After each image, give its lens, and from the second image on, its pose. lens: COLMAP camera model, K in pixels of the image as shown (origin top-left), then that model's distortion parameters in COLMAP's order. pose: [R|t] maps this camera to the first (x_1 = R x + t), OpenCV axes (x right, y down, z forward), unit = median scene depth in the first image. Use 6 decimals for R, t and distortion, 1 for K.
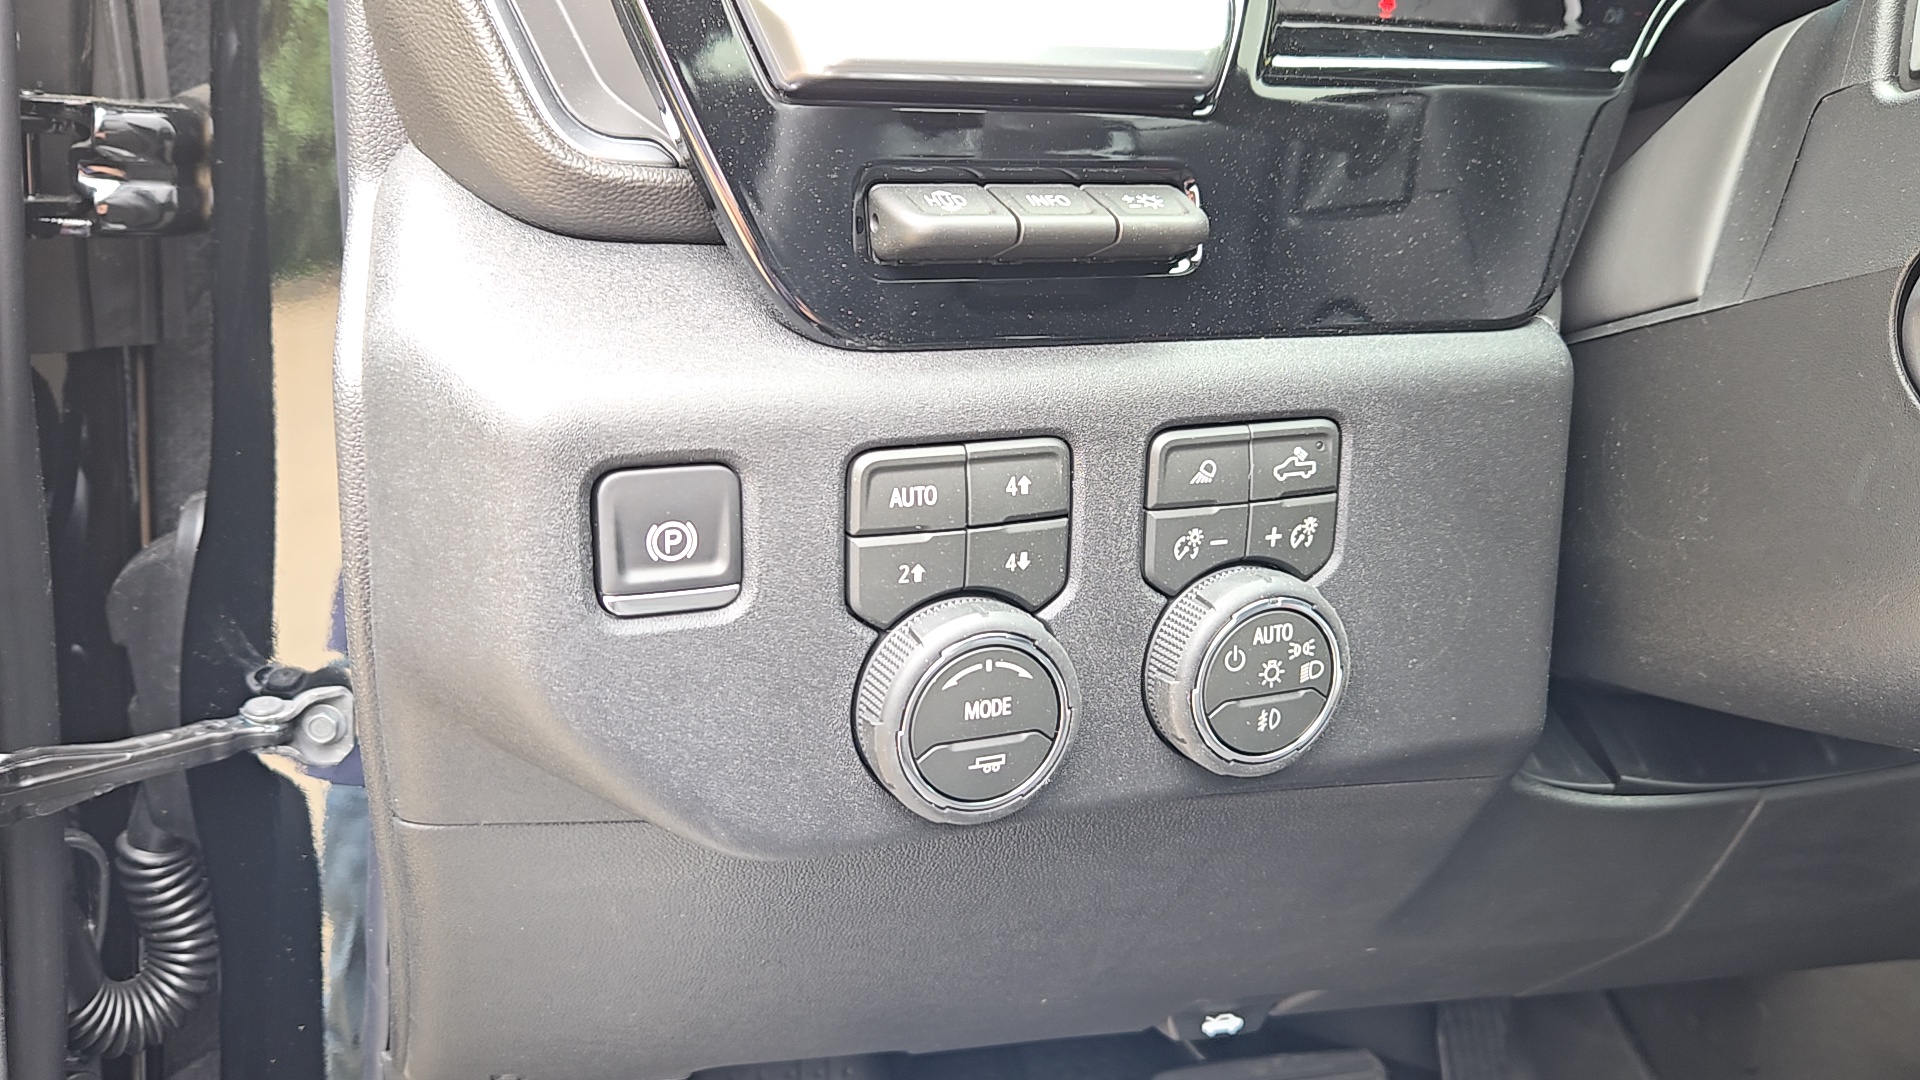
lens RADIAL K [[1582.1, 0, 948.1], [0, 1582.1, 534.5], [0, 0, 1]] dist [0.023996, -0.004379]
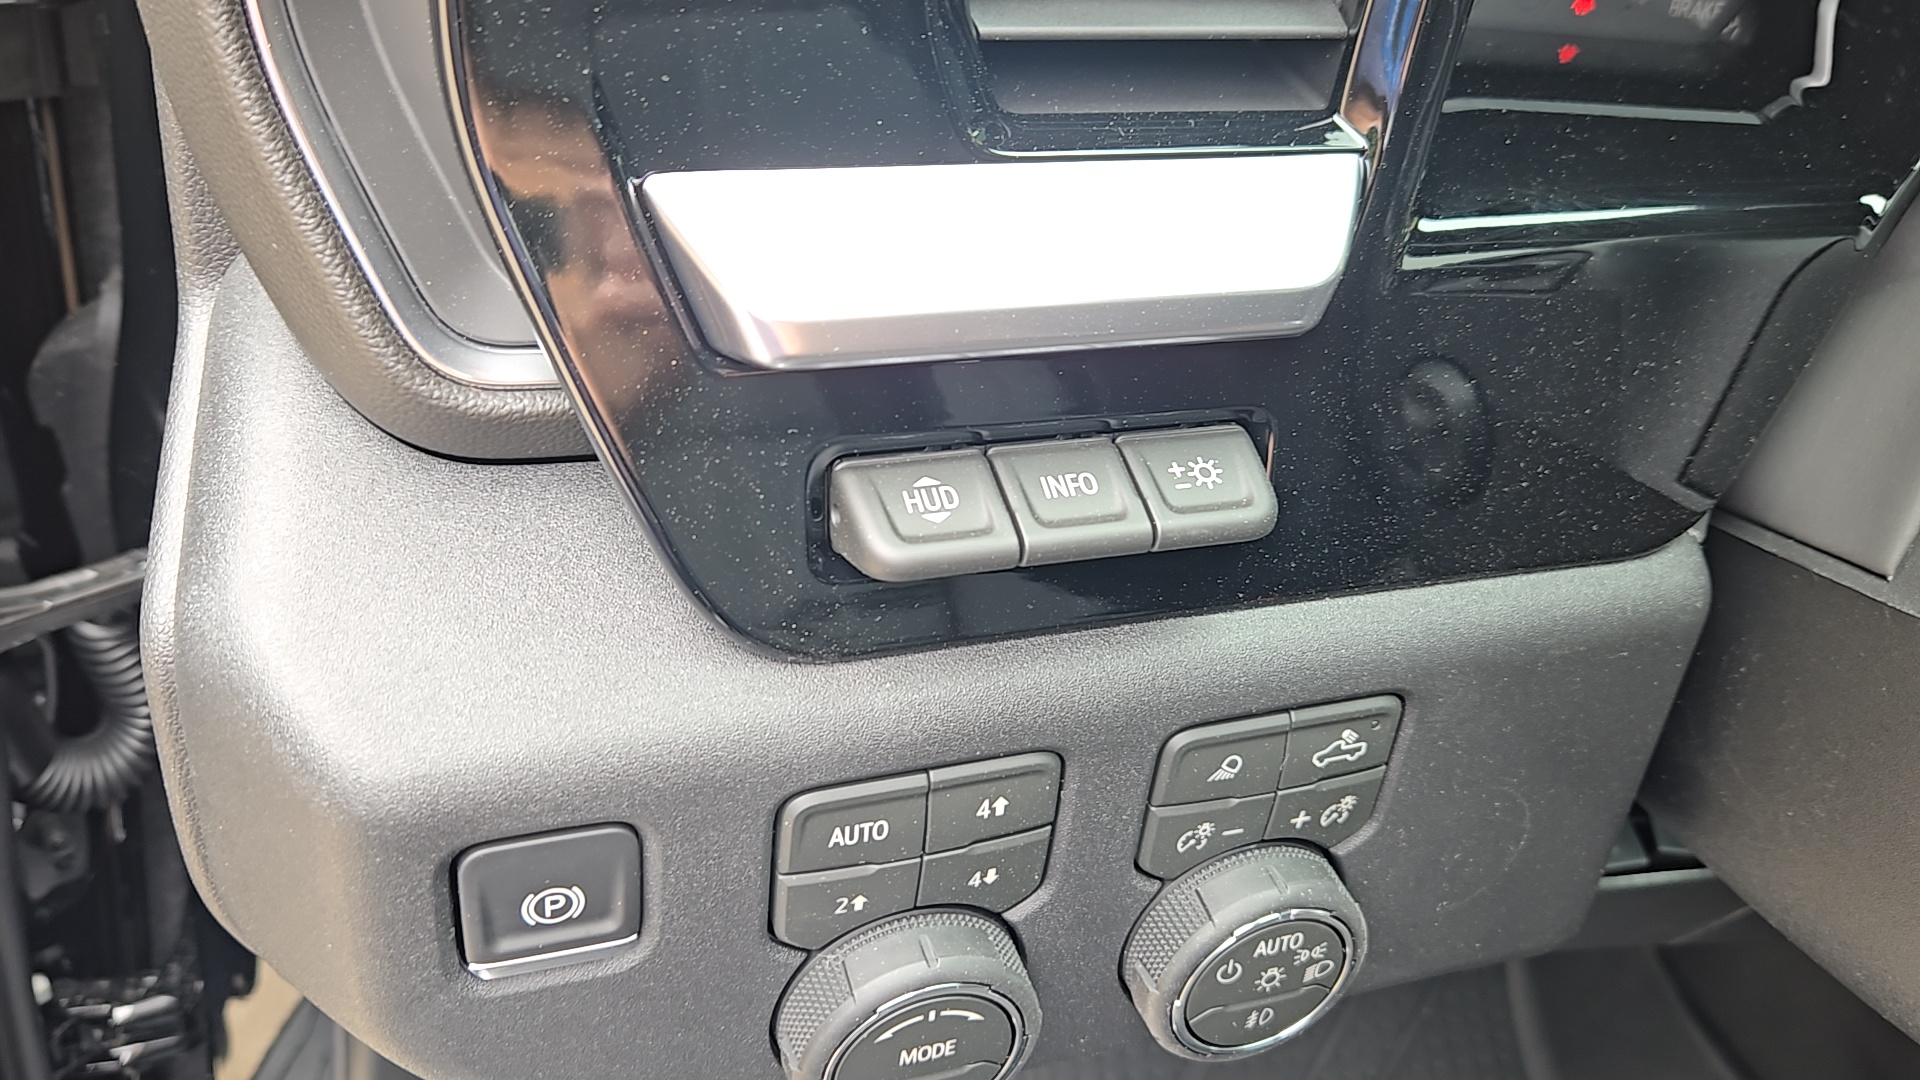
lens RADIAL K [[1604.6, 0, 953.7], [0, 1604.6, 527.6], [0, 0, 1]] dist [0.009024, -0.000484]
pose [[0.994541, 0.103969, -0.008902, 0.016251], [-0.095827, 0.943749, 0.316473, -0.406042], [0.041305, -0.313892, 0.948560, 0.247798]]
